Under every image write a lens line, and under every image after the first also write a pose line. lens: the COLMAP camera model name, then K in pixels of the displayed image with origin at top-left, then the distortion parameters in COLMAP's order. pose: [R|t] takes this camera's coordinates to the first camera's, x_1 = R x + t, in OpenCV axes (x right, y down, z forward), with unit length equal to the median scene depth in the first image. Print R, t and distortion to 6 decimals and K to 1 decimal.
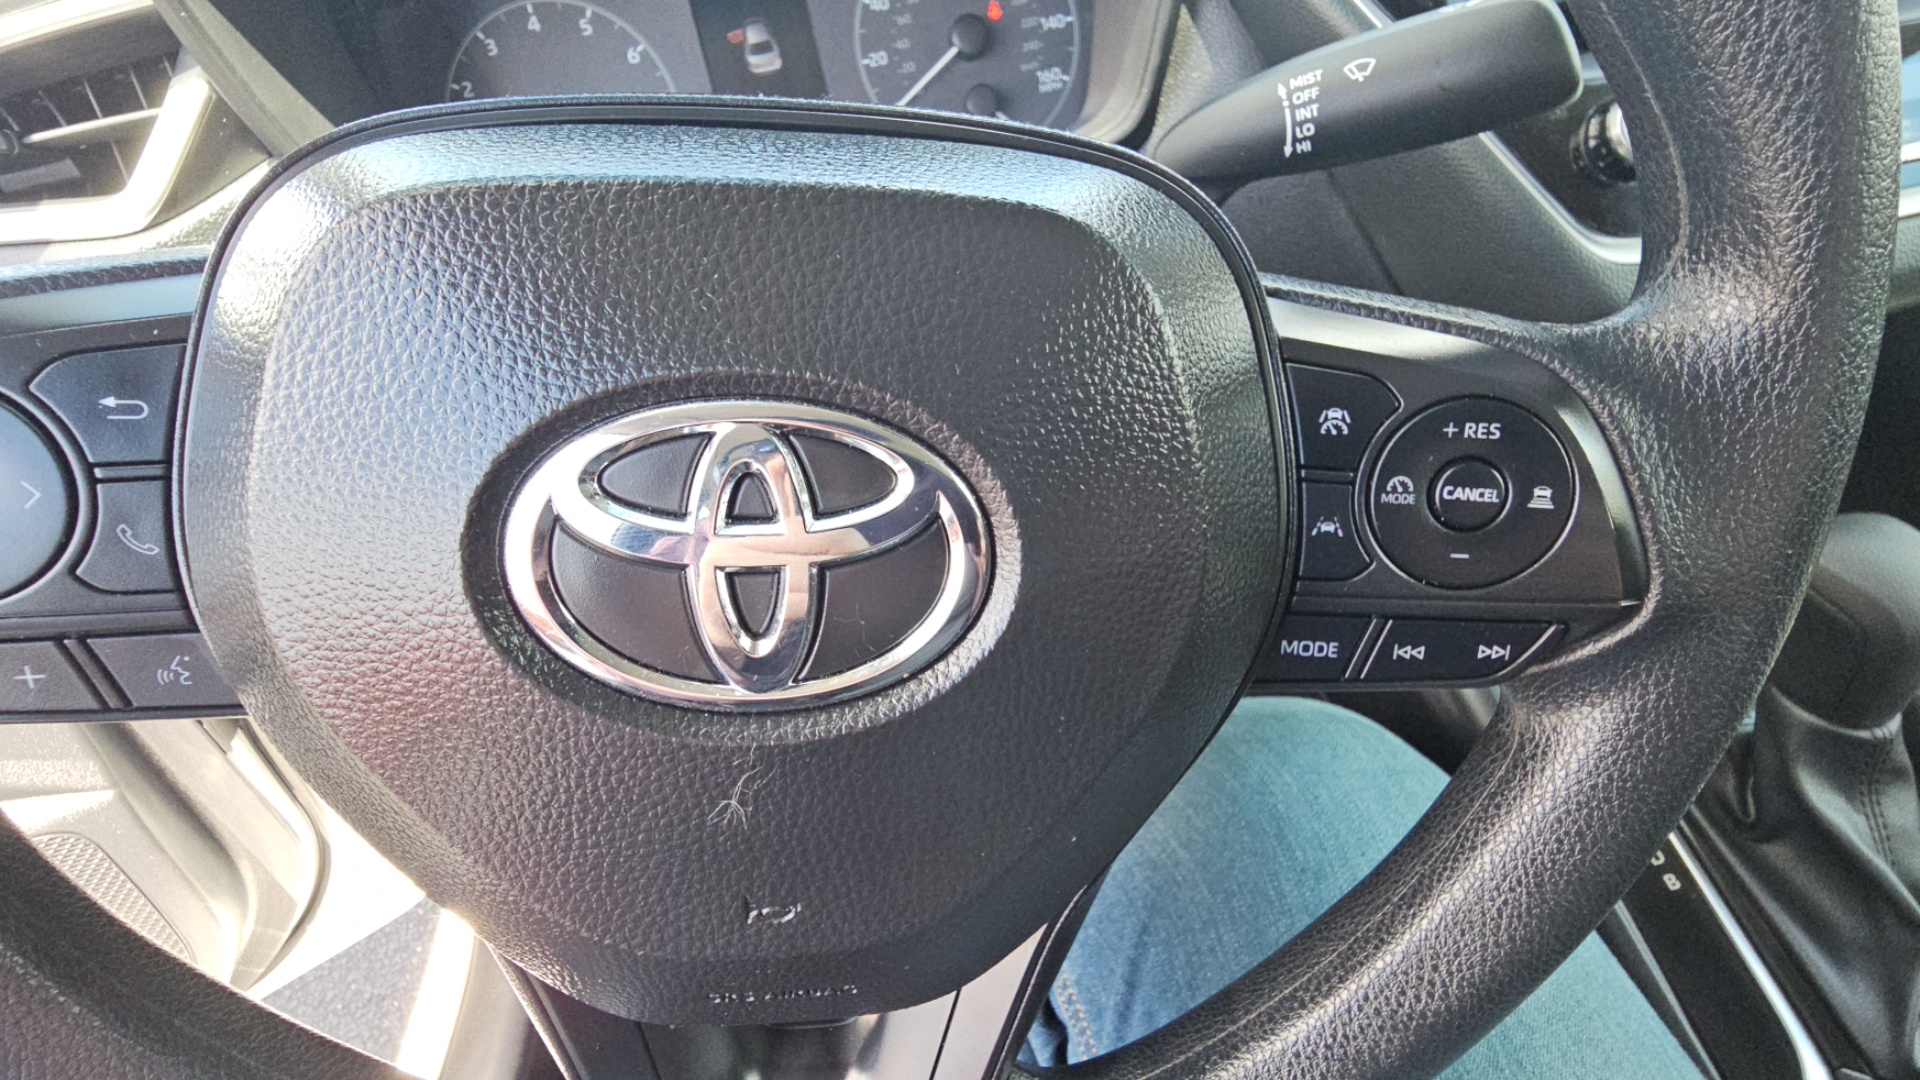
lens RADIAL K [[864.9, 0, 977.5], [0, 864.9, 542.7], [0, 0, 1]] dist [0.009476, -0.007358]
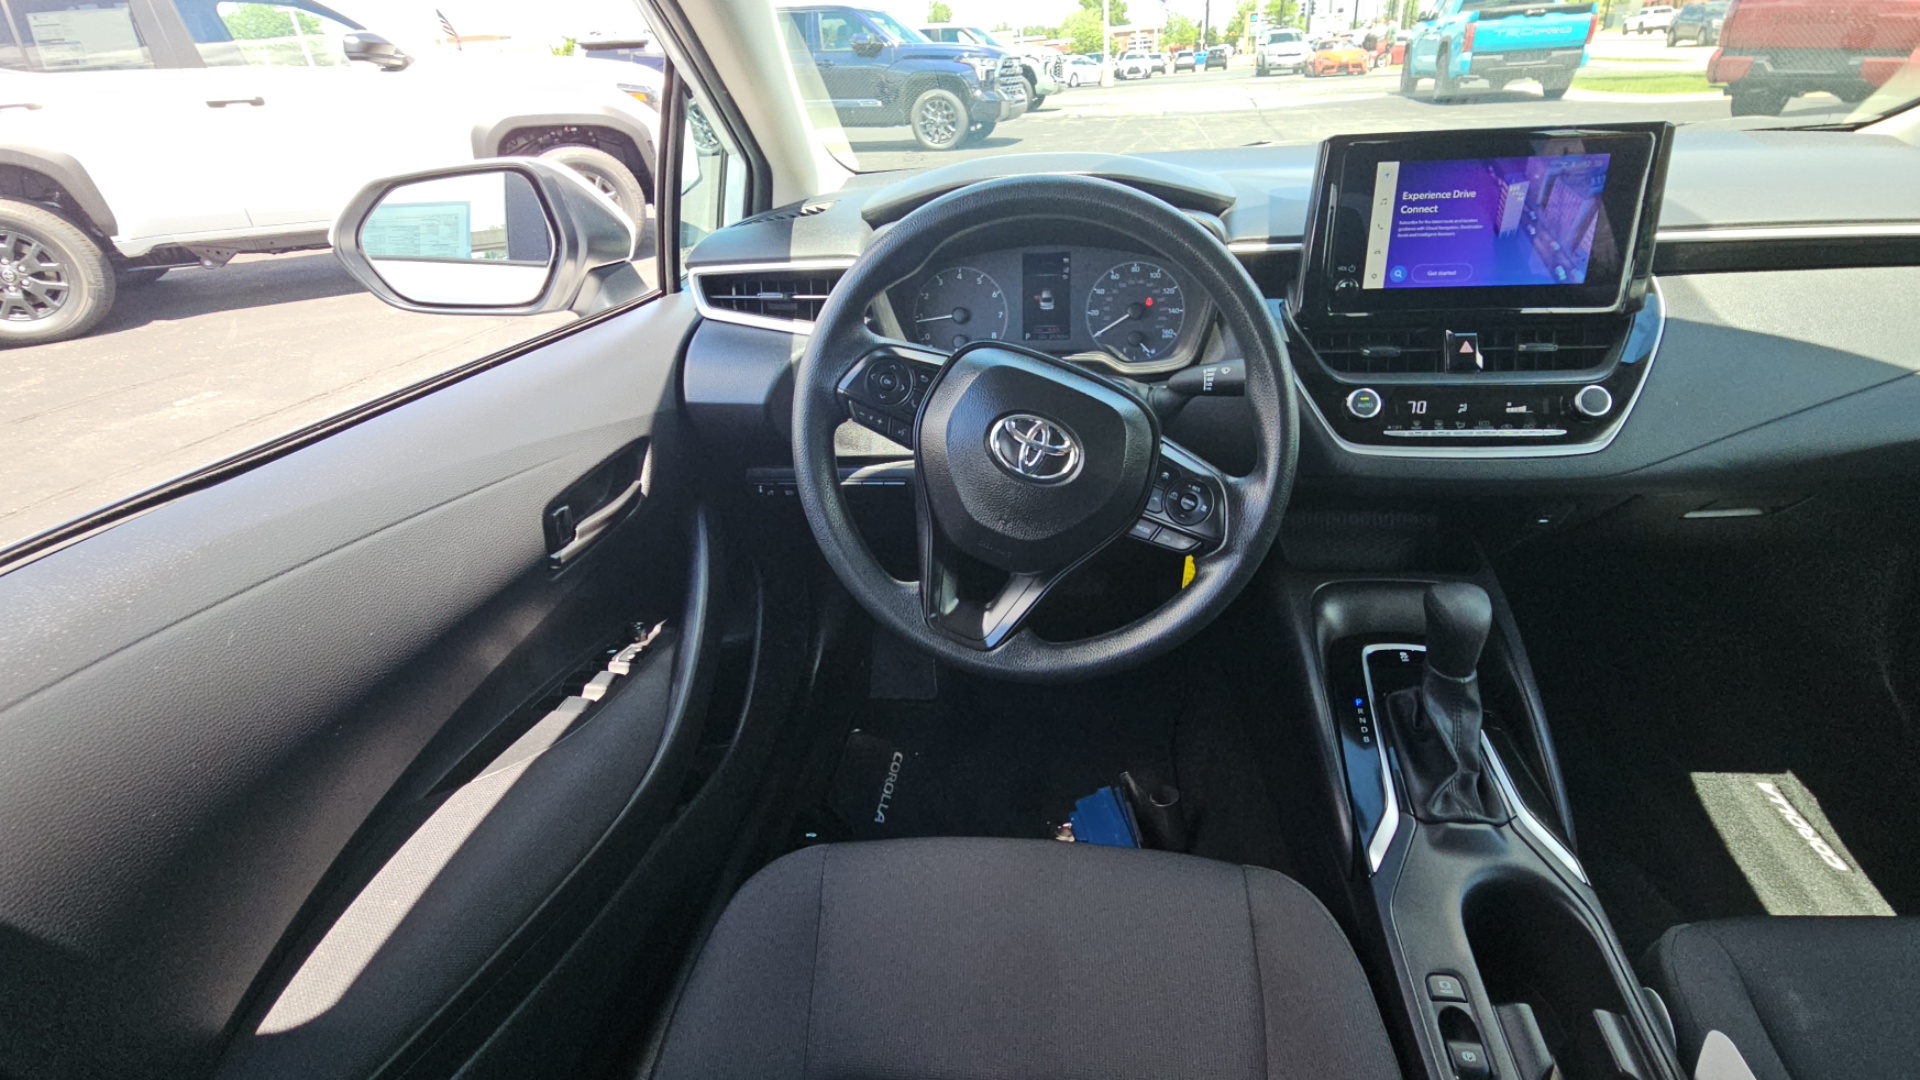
lens RADIAL K [[863.2, 0, 981.4], [0, 863.2, 541.1], [0, 0, 1]] dist [0.008893, -0.007083]
pose [[0.956902, 0.225463, -0.183043, 0.210848], [-0.248678, 0.961678, -0.115479, 0.502868], [0.149992, 0.156021, 0.976299, -1.630881]]
